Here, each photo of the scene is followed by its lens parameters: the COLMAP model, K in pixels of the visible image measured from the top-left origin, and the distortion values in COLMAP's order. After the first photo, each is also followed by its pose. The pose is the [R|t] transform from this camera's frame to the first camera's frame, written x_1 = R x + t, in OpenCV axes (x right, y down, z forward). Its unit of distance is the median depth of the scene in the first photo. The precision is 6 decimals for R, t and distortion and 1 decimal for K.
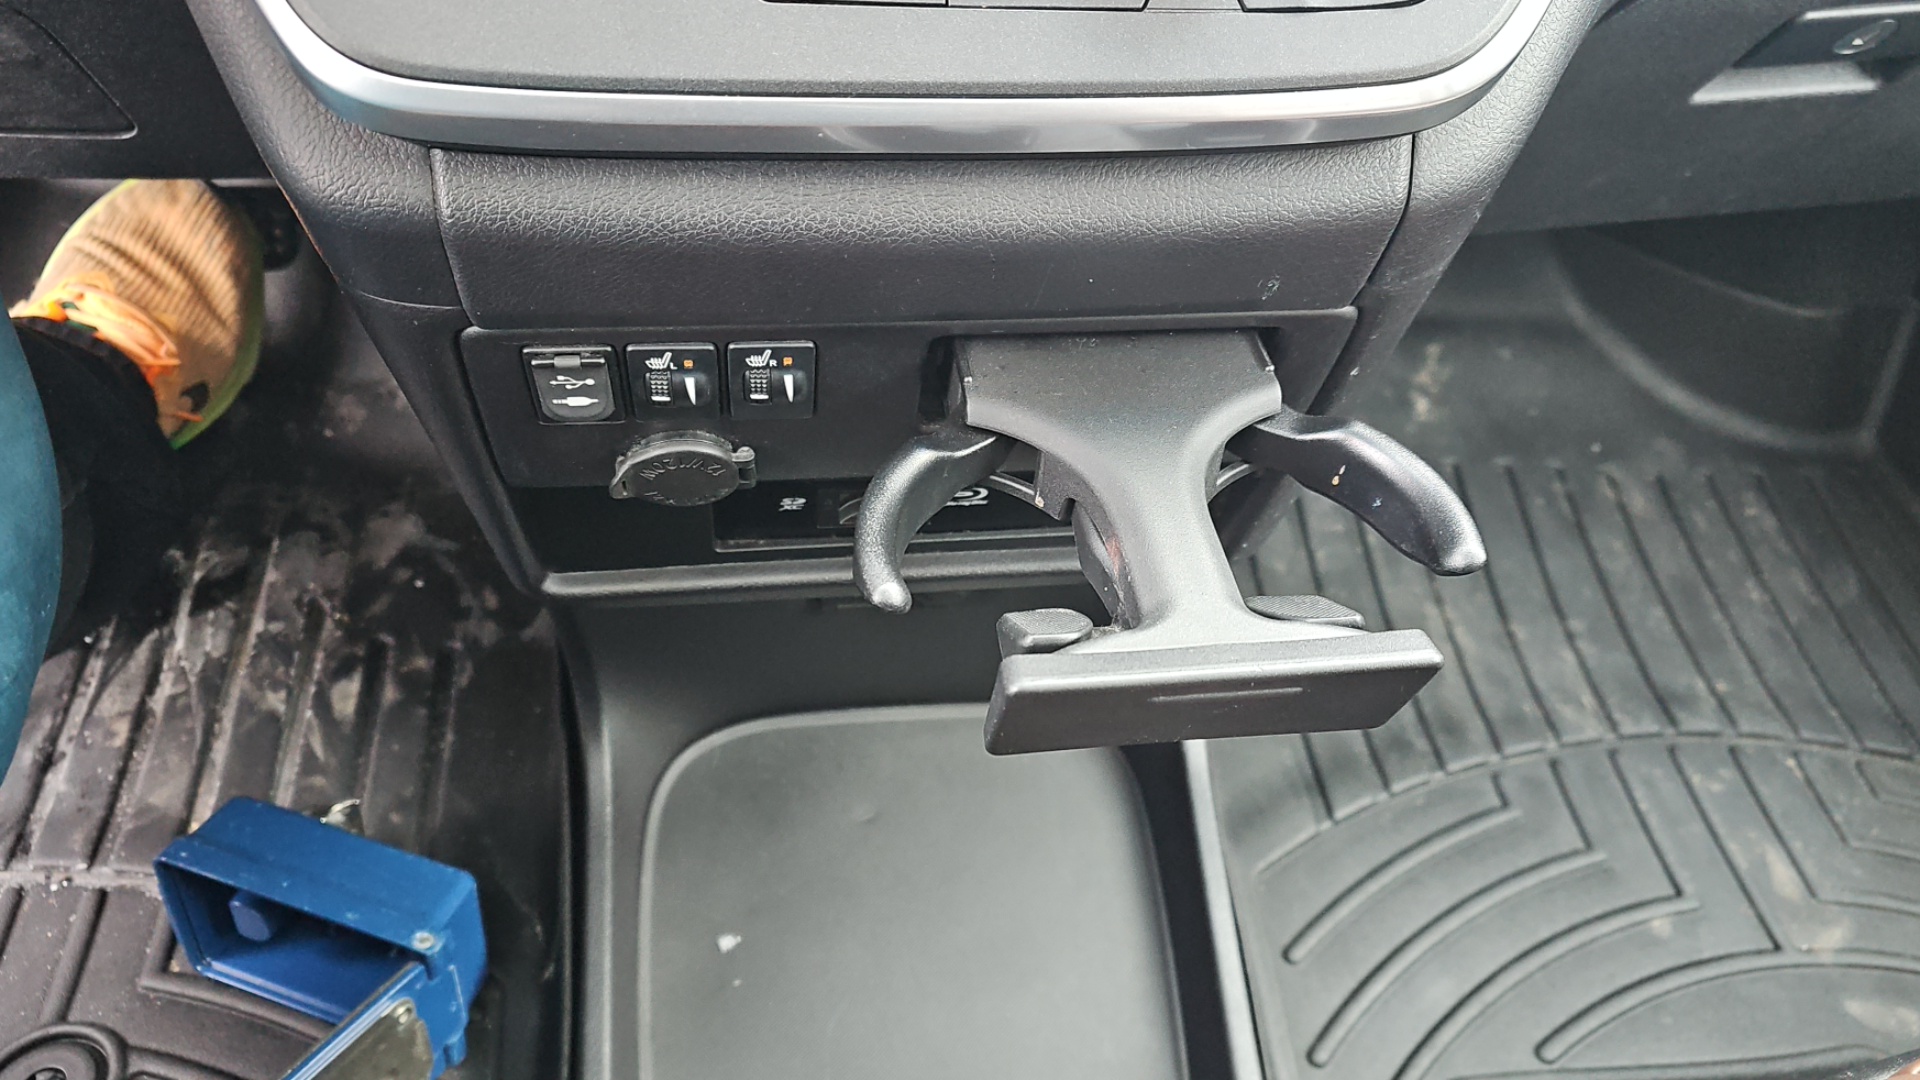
lens RADIAL K [[1361.9, 0, 957.7], [0, 1361.9, 551.4], [0, 0, 1]] dist [0.079371, -0.058796]
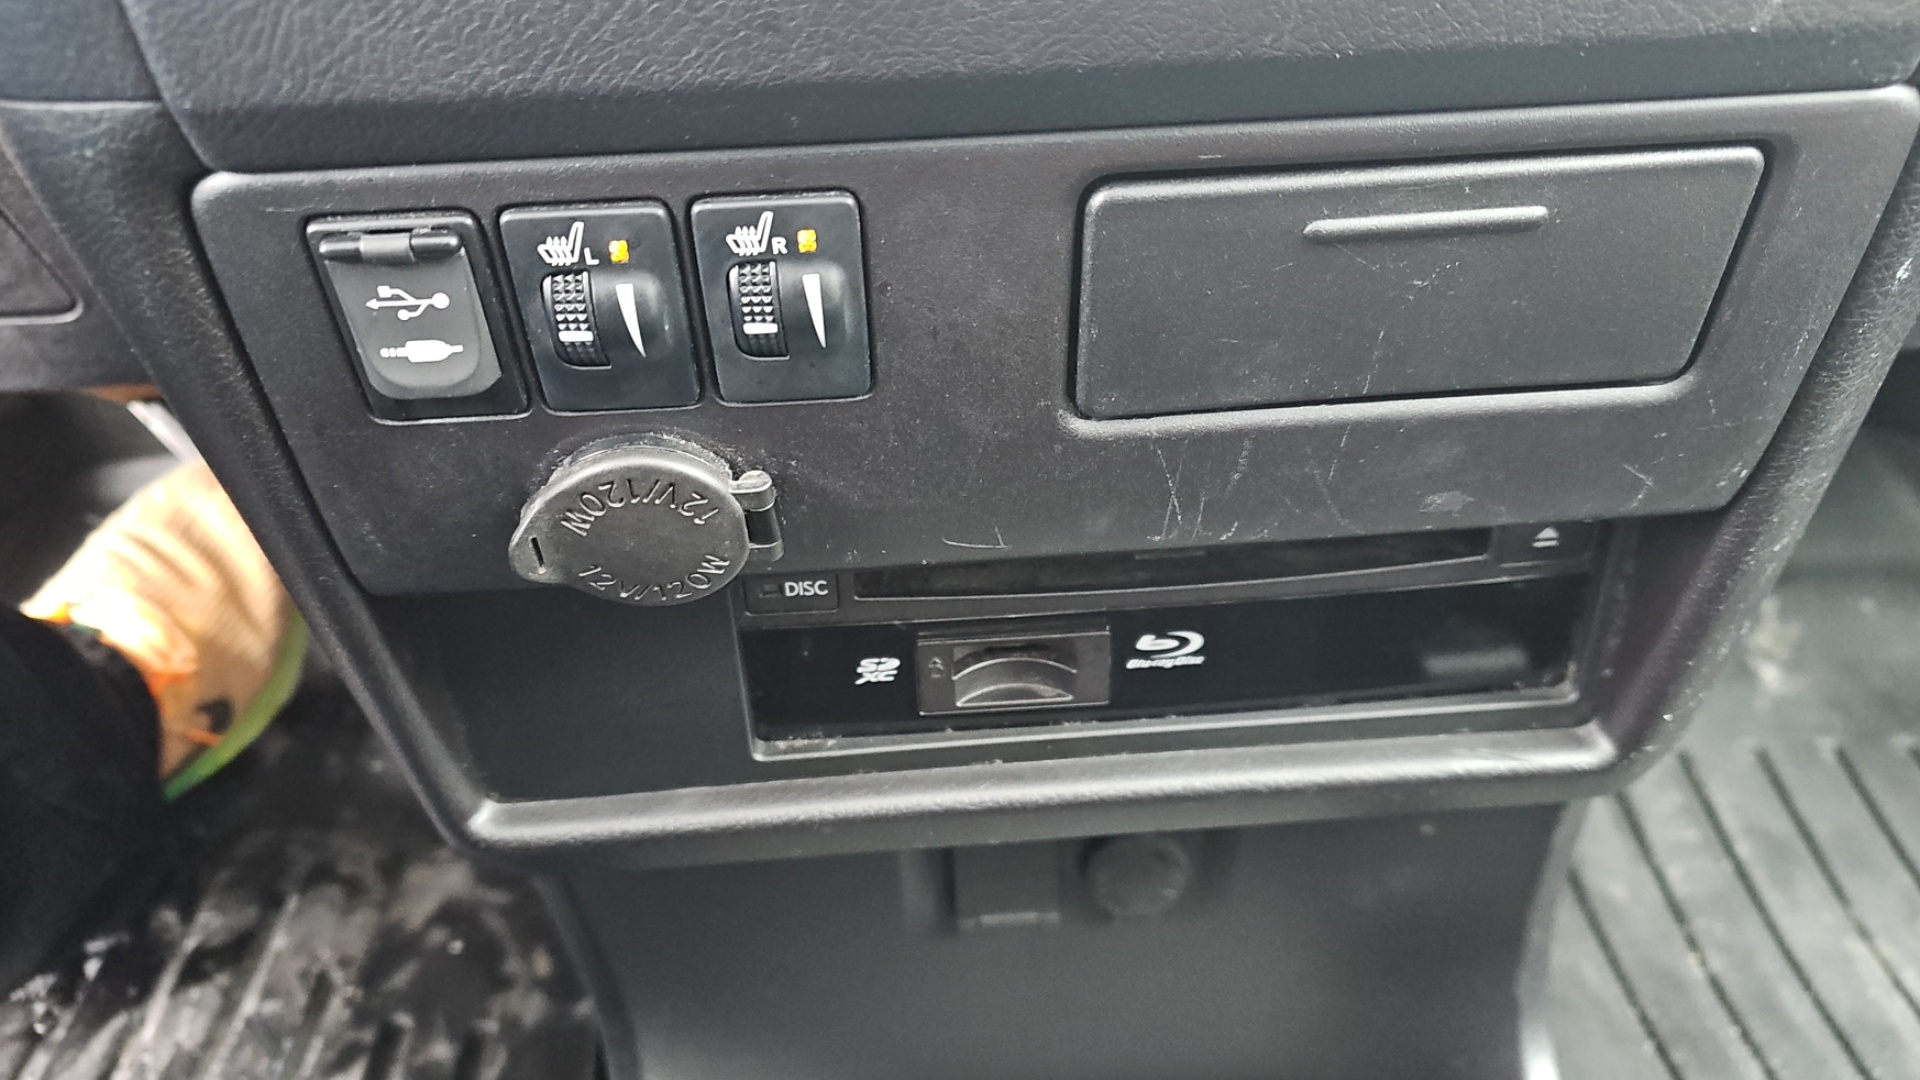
lens RADIAL K [[1433.2, 0, 960.0], [0, 1433.2, 540.0], [0, 0, 1]] dist [0.014749, -0.004672]
pose [[0.991087, -0.065454, -0.116030, -0.007544], [0.028001, 0.953868, -0.298916, 0.101225], [0.130242, 0.293003, 0.947199, 0.388215]]
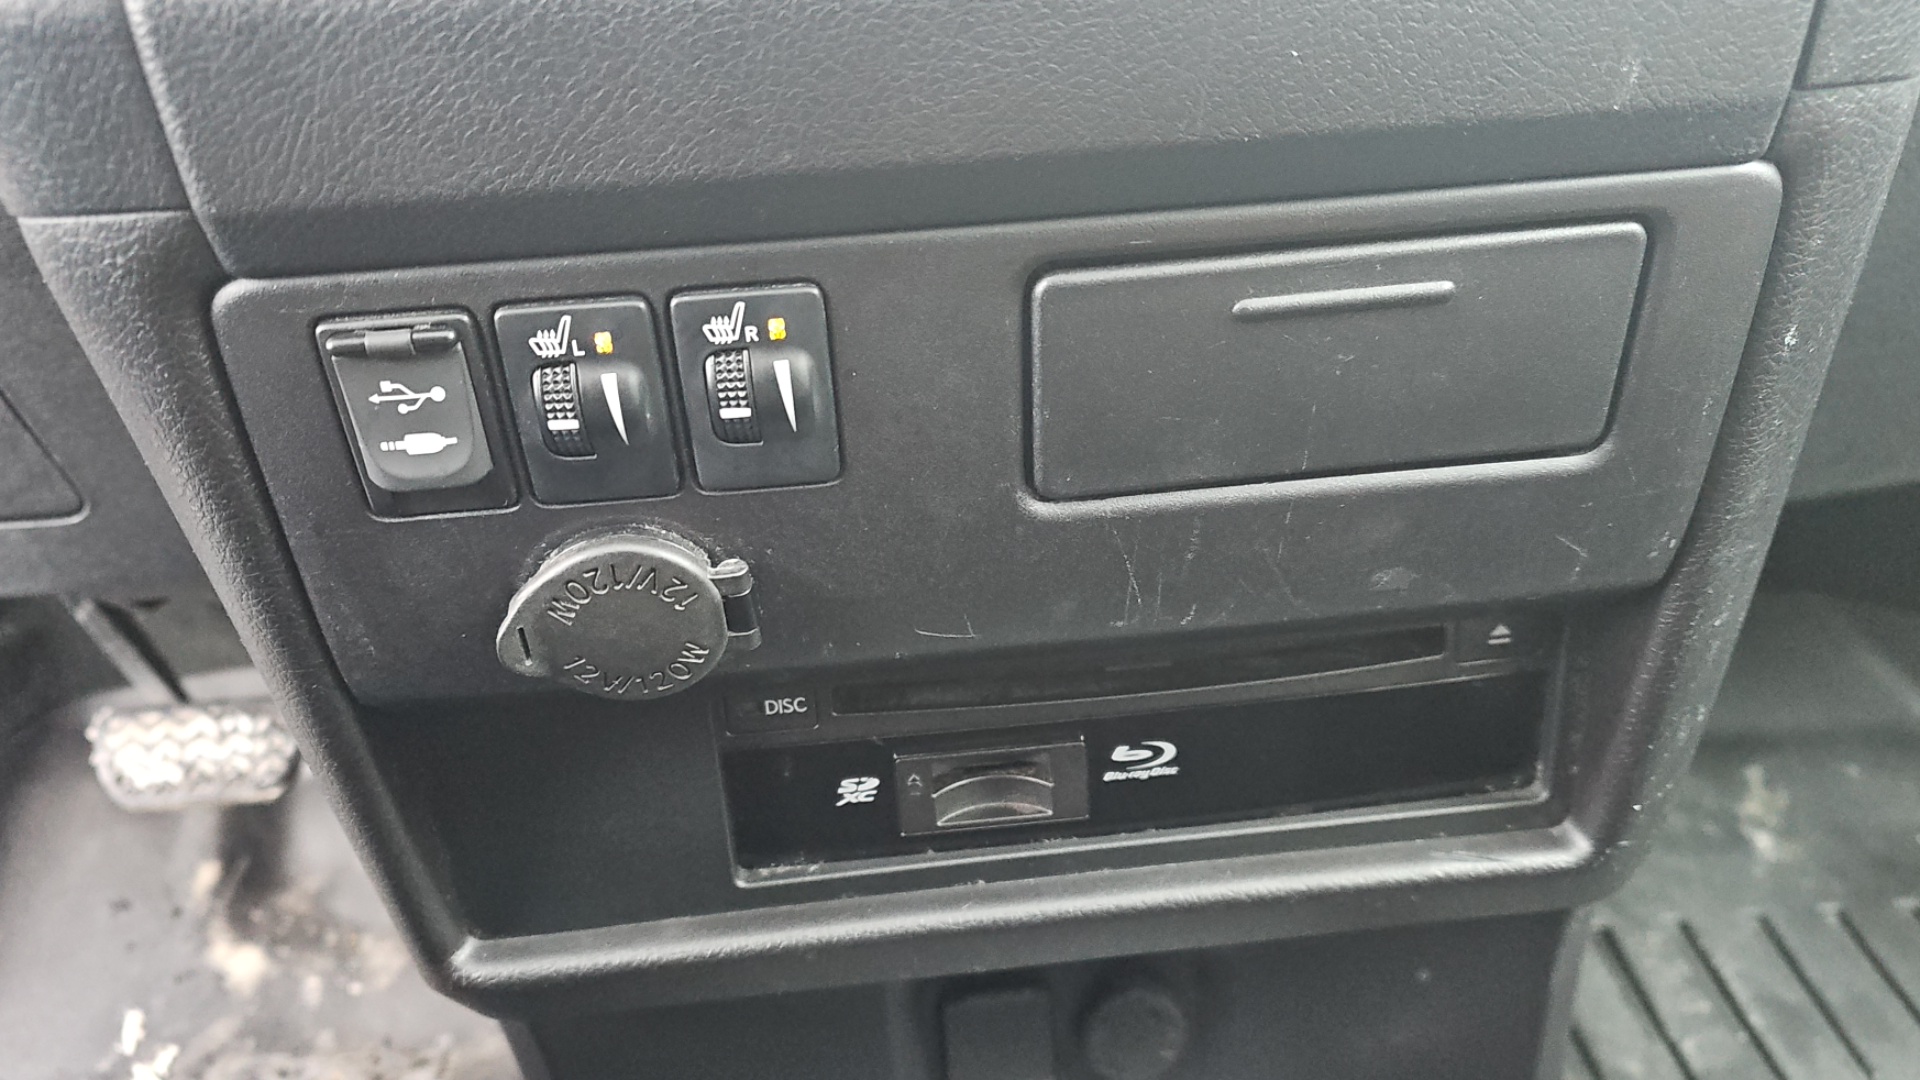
lens RADIAL K [[1421.7, 0, 953.2], [0, 1421.7, 540.5], [0, 0, 1]] dist [0.023325, -0.010203]
pose [[0.988230, -0.118679, -0.096519, -0.003611], [0.062472, 0.889047, -0.453534, 0.158801], [0.139635, 0.442166, 0.885997, 0.390097]]
